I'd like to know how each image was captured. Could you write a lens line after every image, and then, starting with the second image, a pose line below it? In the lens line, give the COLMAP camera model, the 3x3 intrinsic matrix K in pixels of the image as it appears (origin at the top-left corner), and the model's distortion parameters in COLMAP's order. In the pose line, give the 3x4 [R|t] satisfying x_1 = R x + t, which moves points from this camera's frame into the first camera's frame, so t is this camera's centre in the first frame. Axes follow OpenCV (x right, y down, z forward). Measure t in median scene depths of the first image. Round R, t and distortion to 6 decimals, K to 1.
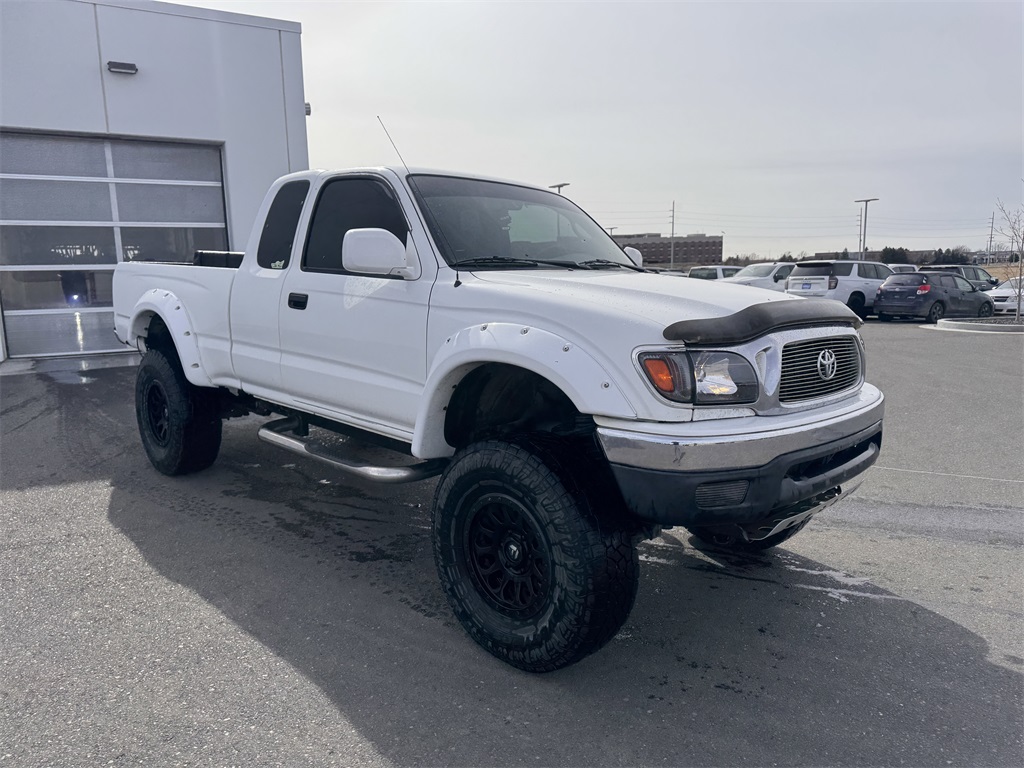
lens RADIAL K [[732.6, 0, 516.3], [0, 732.6, 402.9], [0, 0, 1]] dist [0.055774, -0.057954]
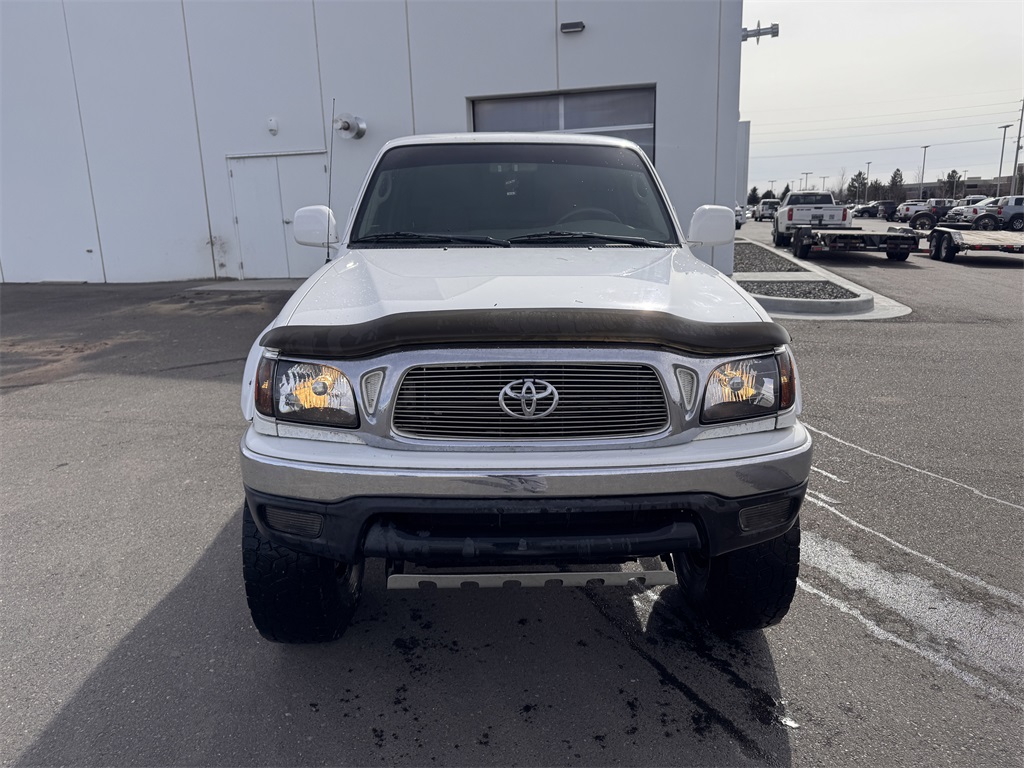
lens RADIAL K [[726.6, 0, 514.1], [0, 726.6, 396.0], [0, 0, 1]] dist [0.067779, -0.067712]
pose [[0.725346, 0.164514, -0.668438, 0.892551], [-0.104826, 0.986096, 0.128944, -0.146594], [0.680357, -0.023460, 0.732506, 0.449219]]
